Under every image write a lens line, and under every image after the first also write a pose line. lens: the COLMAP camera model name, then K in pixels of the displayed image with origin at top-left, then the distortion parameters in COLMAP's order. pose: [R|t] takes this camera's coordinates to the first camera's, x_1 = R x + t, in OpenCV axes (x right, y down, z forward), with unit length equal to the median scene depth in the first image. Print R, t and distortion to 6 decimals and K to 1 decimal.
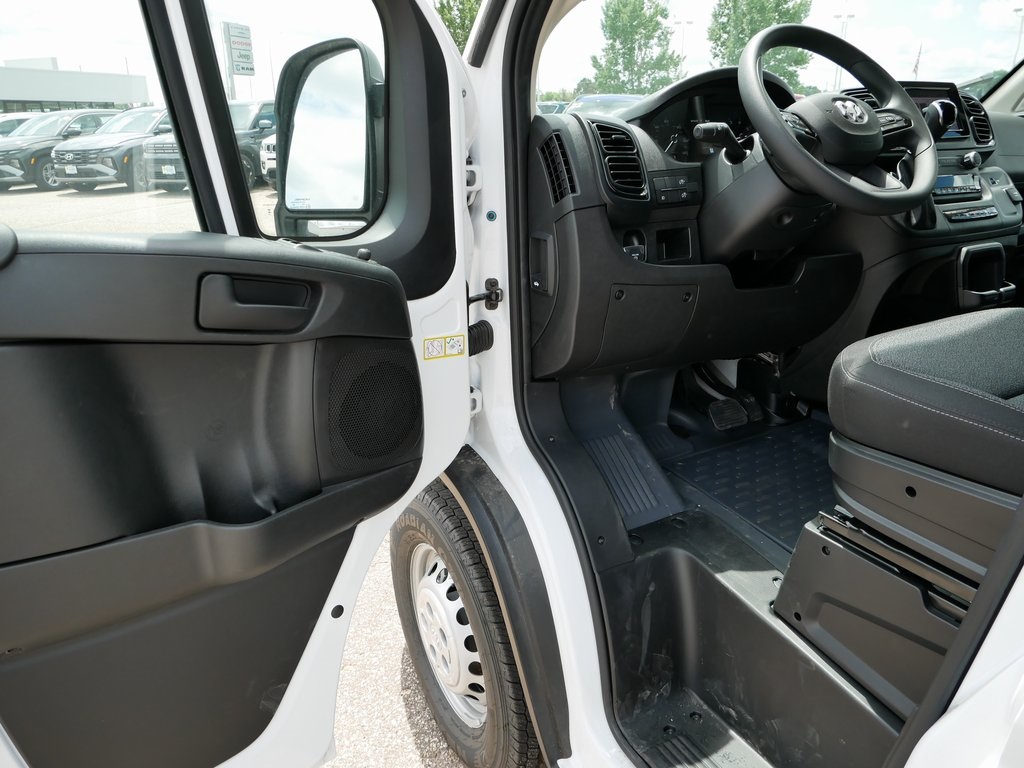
lens RADIAL K [[728.1, 0, 512.0], [0, 728.1, 384.0], [0, 0, 1]] dist [-0.058290, 0.028300]
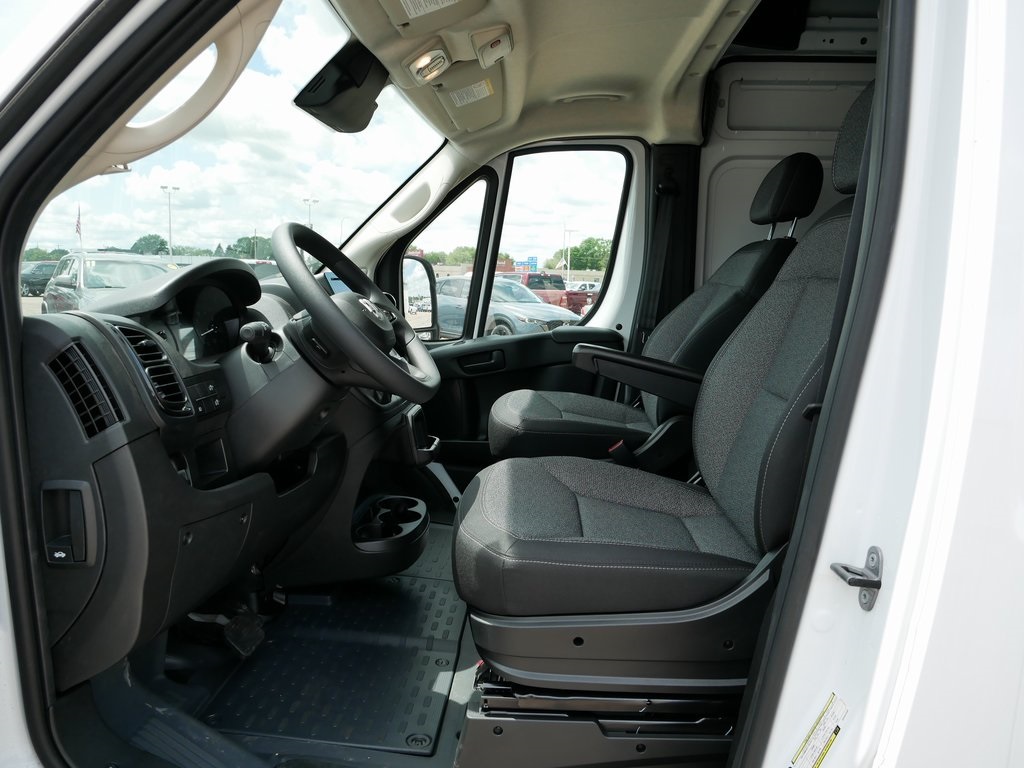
lens RADIAL K [[728.1, 0, 512.0], [0, 728.1, 384.0], [0, 0, 1]] dist [-0.058290, 0.028300]
pose [[0.518581, -0.093187, 0.849935, -0.310630], [0.264655, 0.962720, -0.055924, -0.148473], [-0.813038, 0.253941, 0.523911, 0.280224]]
